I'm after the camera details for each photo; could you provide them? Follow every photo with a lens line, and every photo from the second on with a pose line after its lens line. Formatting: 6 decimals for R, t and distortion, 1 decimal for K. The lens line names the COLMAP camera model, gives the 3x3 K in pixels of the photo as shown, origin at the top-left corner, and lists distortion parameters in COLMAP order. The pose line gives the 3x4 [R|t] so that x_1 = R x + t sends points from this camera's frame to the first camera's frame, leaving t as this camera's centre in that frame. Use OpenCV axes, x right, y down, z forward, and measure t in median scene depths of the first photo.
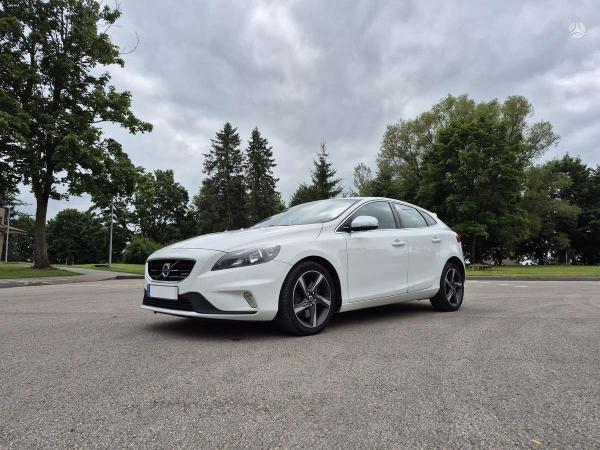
lens RADIAL K [[436.9, 0, 305.5], [0, 436.9, 230.6], [0, 0, 1]] dist [0.075721, -0.062054]
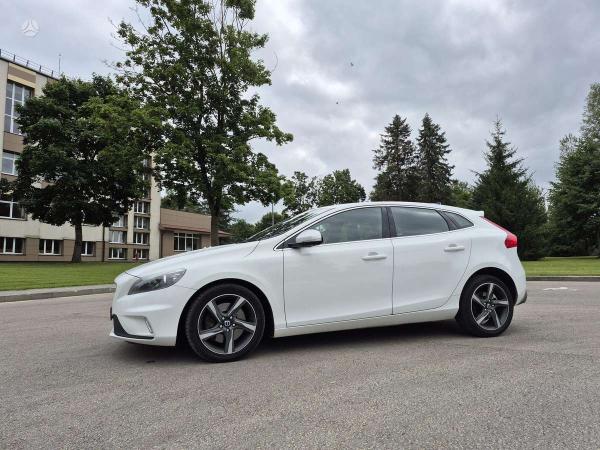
lens RADIAL K [[436.9, 0, 291.0], [0, 436.9, 224.4], [0, 0, 1]] dist [0.075721, -0.062054]
pose [[0.891157, -0.053417, -0.450540, 0.115343], [0.053941, 0.998476, -0.011687, -0.008231], [0.450478, -0.013888, 0.892680, 0.042516]]
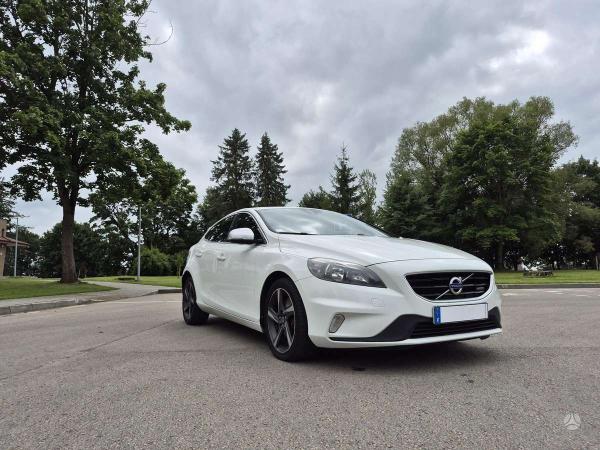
lens RADIAL K [[436.9, 0, 306.3], [0, 436.9, 231.3], [0, 0, 1]] dist [0.075721, -0.062054]
pose [[0.999701, -0.015991, 0.018482, -0.117151], [0.016331, 0.999697, -0.018394, 0.004129], [-0.018182, 0.018691, 0.999660, 0.084410]]
